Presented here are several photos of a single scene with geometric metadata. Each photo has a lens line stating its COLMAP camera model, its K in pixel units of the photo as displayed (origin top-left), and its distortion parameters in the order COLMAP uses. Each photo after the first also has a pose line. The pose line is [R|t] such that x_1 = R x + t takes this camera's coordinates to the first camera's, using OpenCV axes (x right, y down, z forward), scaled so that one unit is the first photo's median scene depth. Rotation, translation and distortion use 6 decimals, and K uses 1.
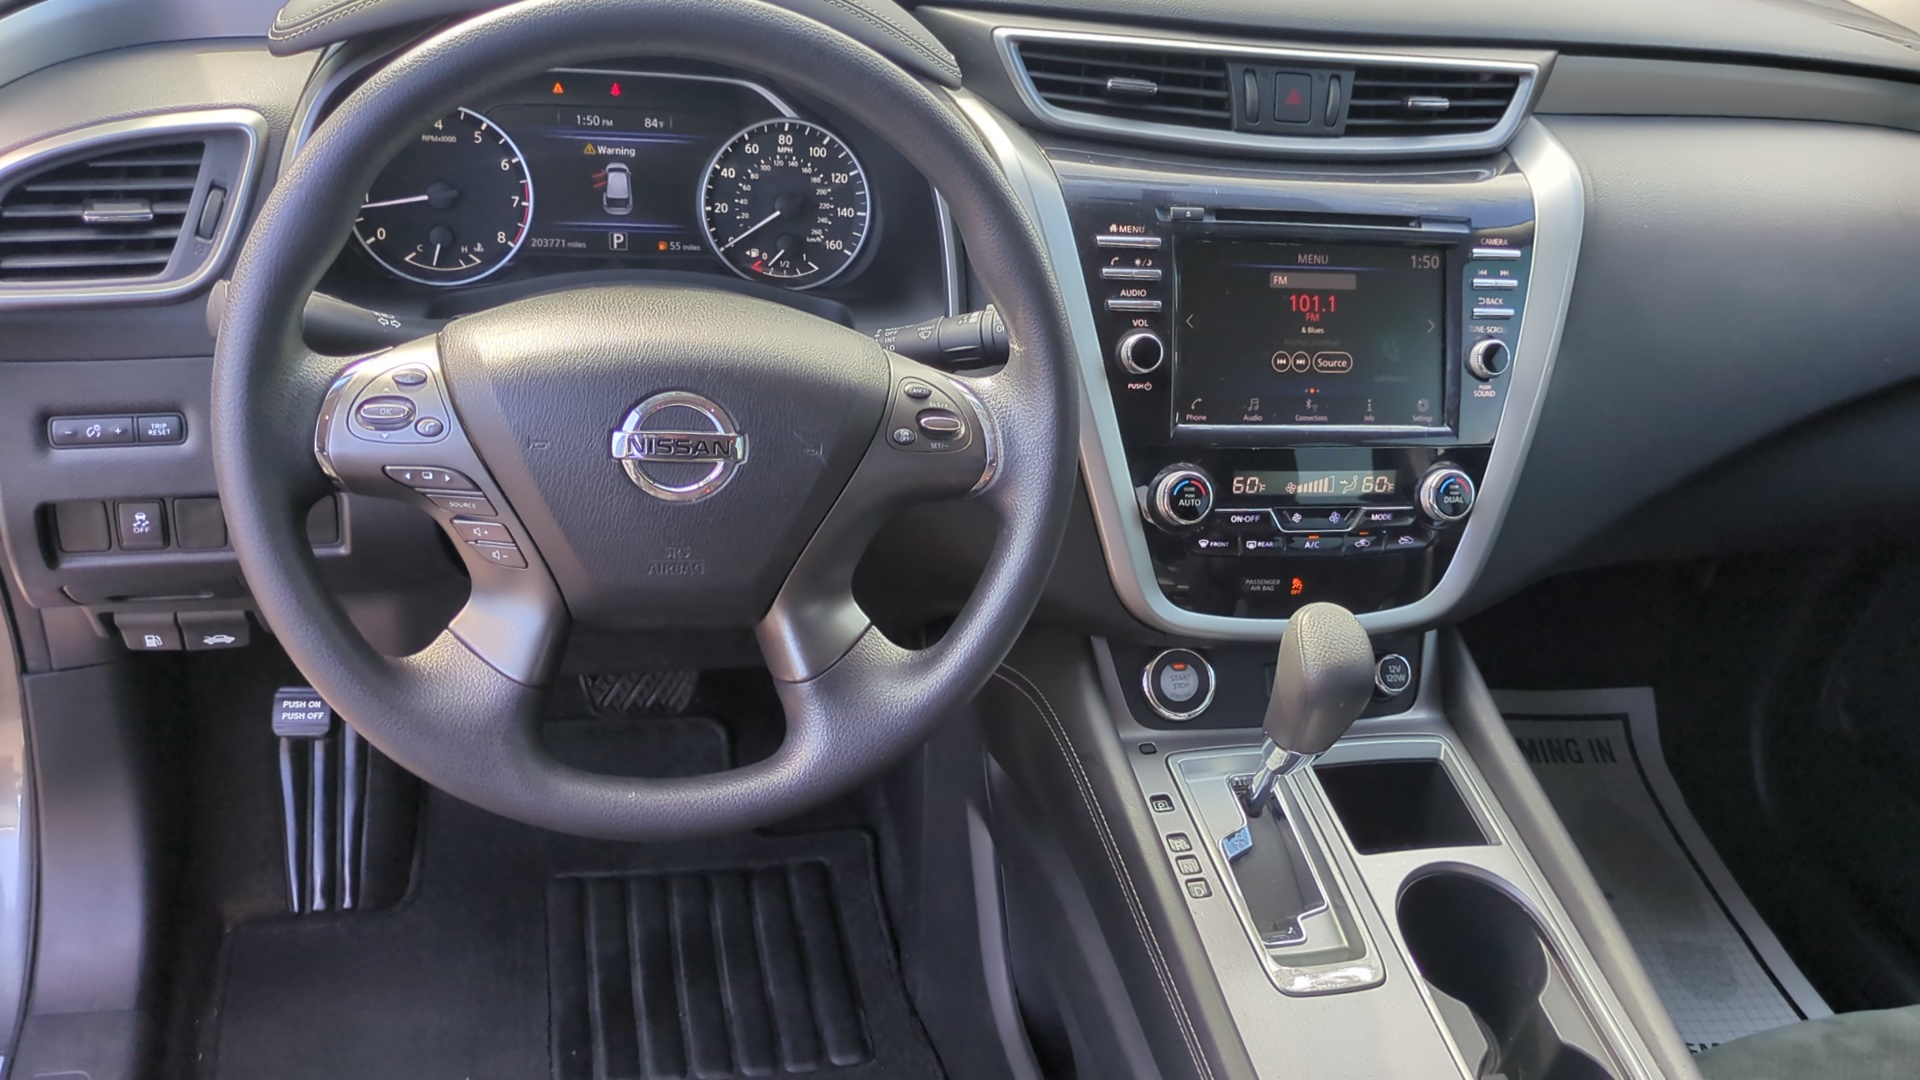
lens RADIAL K [[1503.0, 0, 963.7], [0, 1503.0, 513.7], [0, 0, 1]] dist [0.001027, -0.002631]
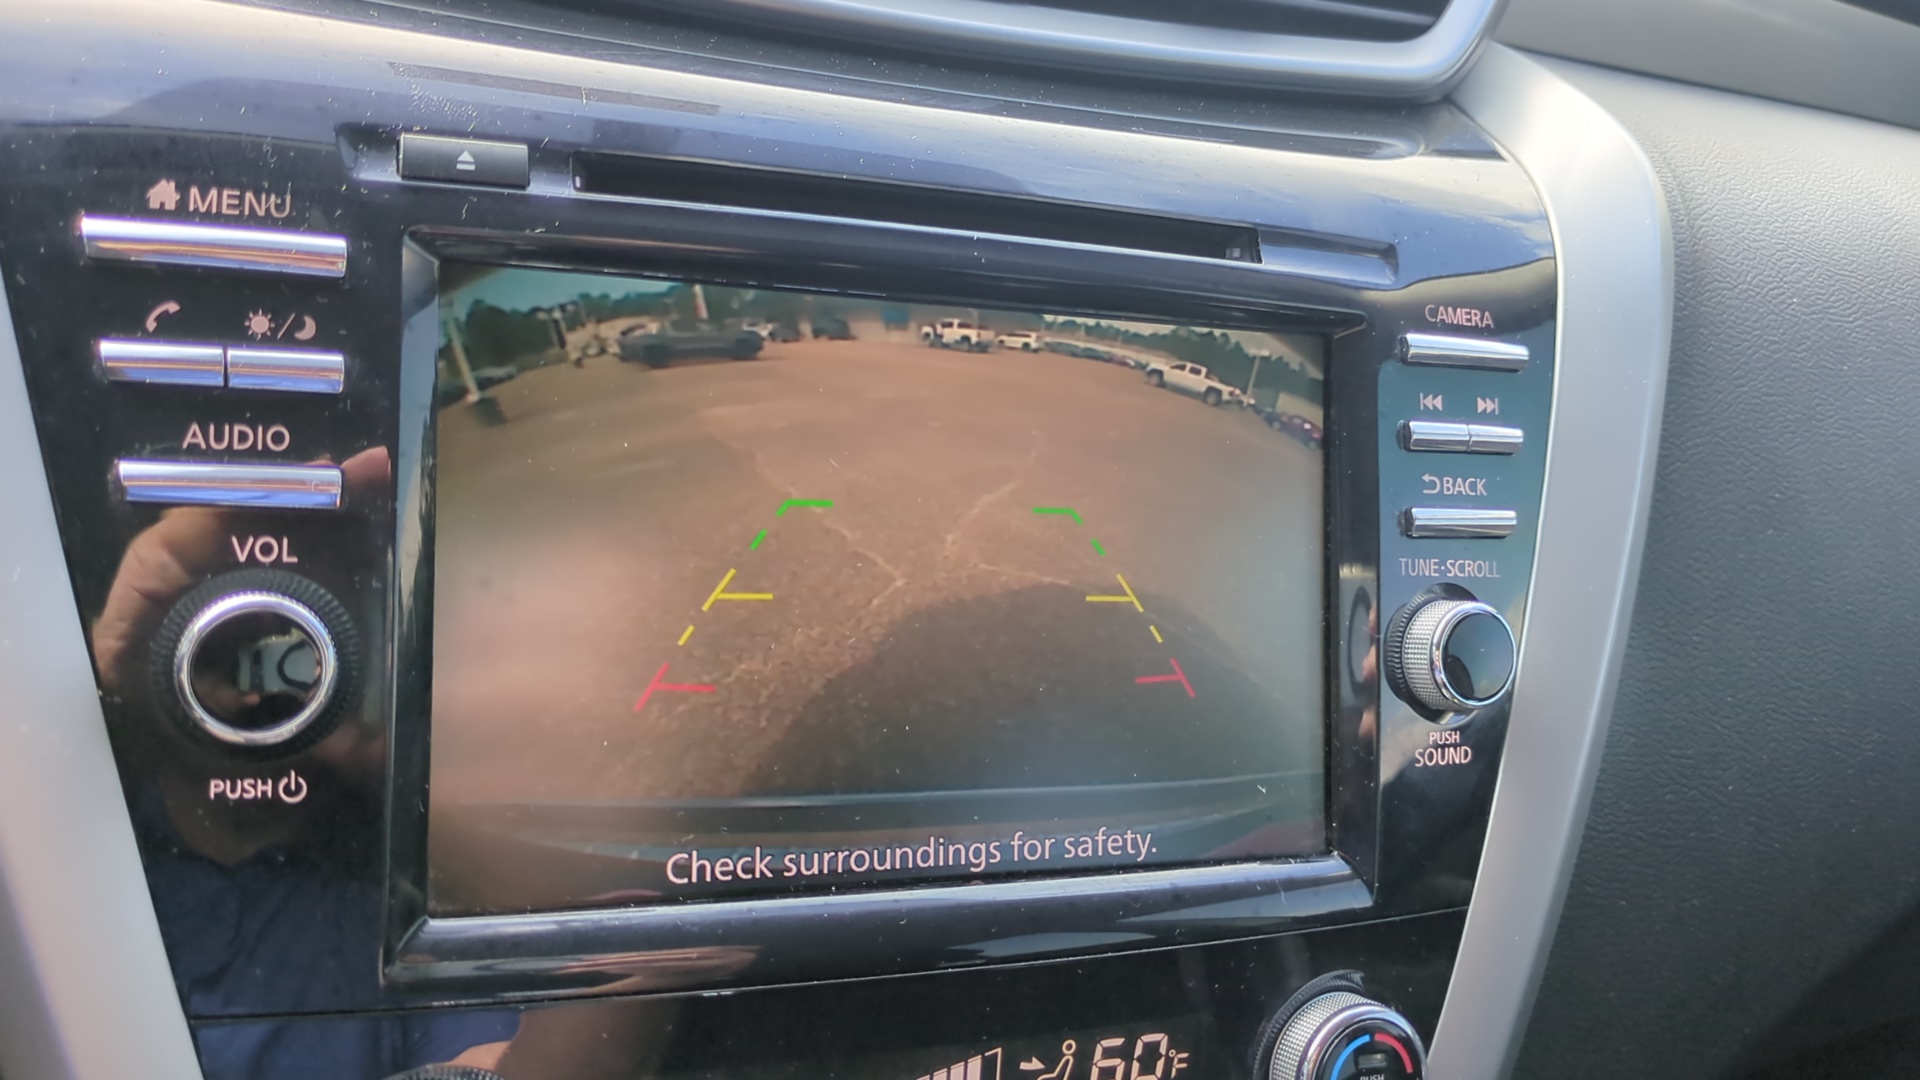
lens RADIAL K [[1503.0, 0, 963.7], [0, 1503.0, 513.7], [0, 0, 1]] dist [0.001027, -0.002631]
pose [[0.988576, 0.015516, 0.149924, 0.191441], [-0.001328, 0.995545, -0.094274, -0.103978], [-0.150719, 0.092998, 0.984193, 0.689526]]
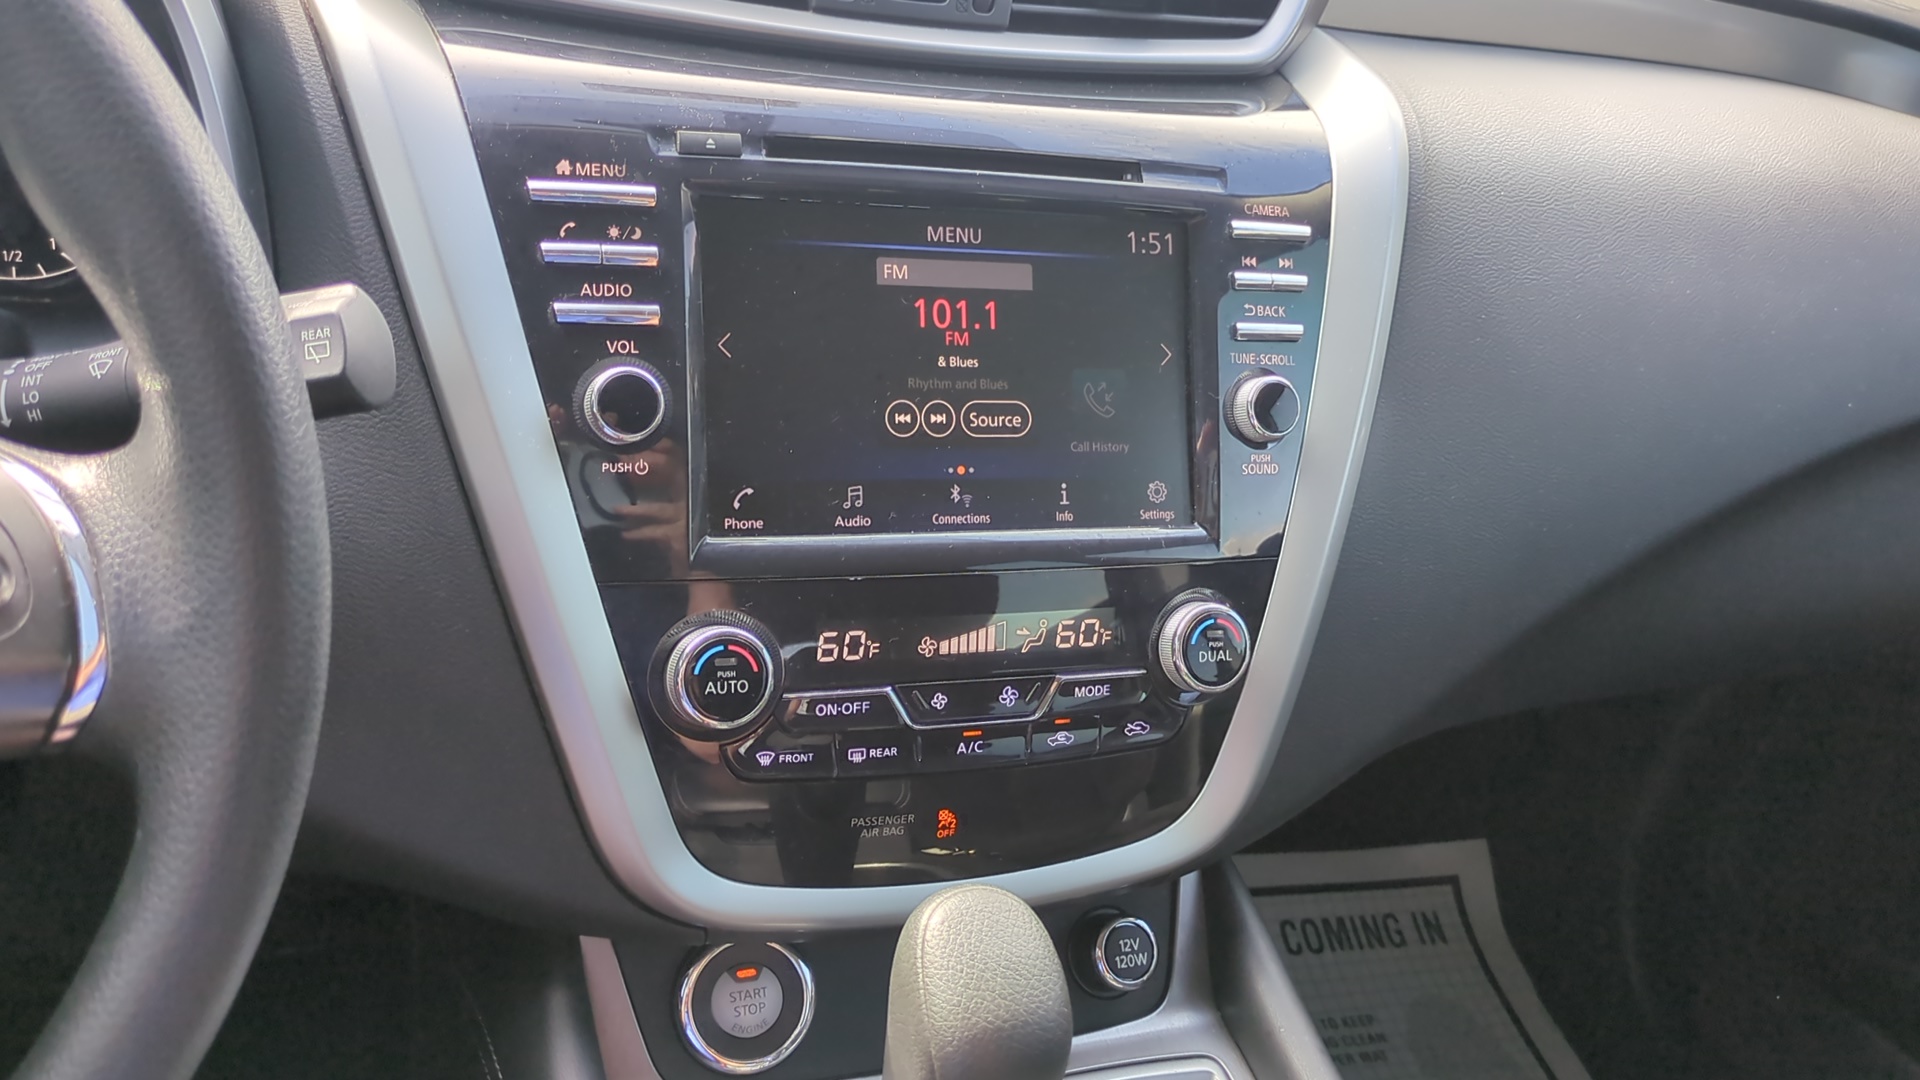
lens RADIAL K [[1535.3, 0, 957.1], [0, 1535.3, 520.7], [0, 0, 1]] dist [0.026064, -0.002226]
pose [[0.990704, -0.023043, 0.134067, 0.153304], [0.029989, 0.998298, -0.050027, -0.034584], [-0.132686, 0.053583, 0.989709, 0.437286]]
